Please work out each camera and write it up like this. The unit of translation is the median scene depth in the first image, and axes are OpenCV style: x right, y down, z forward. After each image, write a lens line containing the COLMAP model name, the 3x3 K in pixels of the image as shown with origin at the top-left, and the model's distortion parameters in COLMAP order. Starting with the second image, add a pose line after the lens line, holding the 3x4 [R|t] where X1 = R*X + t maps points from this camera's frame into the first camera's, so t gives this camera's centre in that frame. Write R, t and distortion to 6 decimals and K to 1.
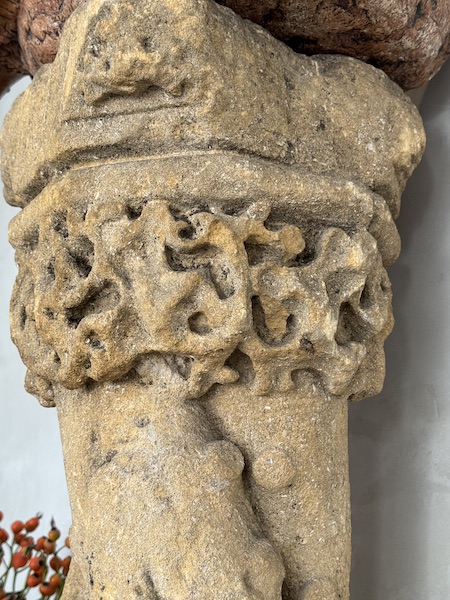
lens RADIAL K [[916.5, 0, 225.4], [0, 916.5, 299.8], [0, 0, 1]] dist [0.090579, 0.000000]
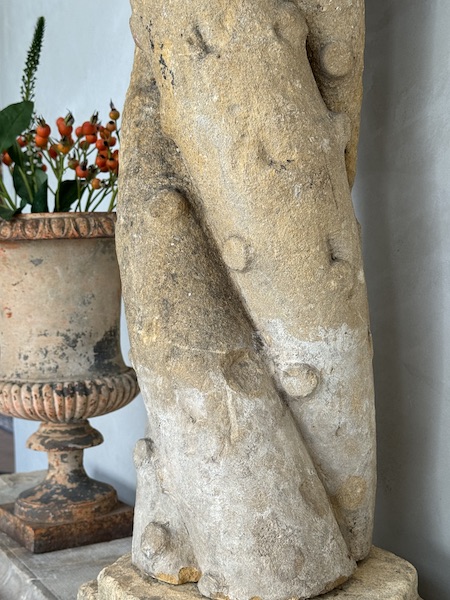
lens RADIAL K [[916.5, 0, 224.7], [0, 916.5, 299.5], [0, 0, 1]] dist [0.090579, 0.000000]
pose [[0.997330, -0.051856, -0.051419, -0.001389], [0.063931, 0.960292, 0.271572, 0.303985], [0.035294, -0.274134, 0.961044, -0.284405]]
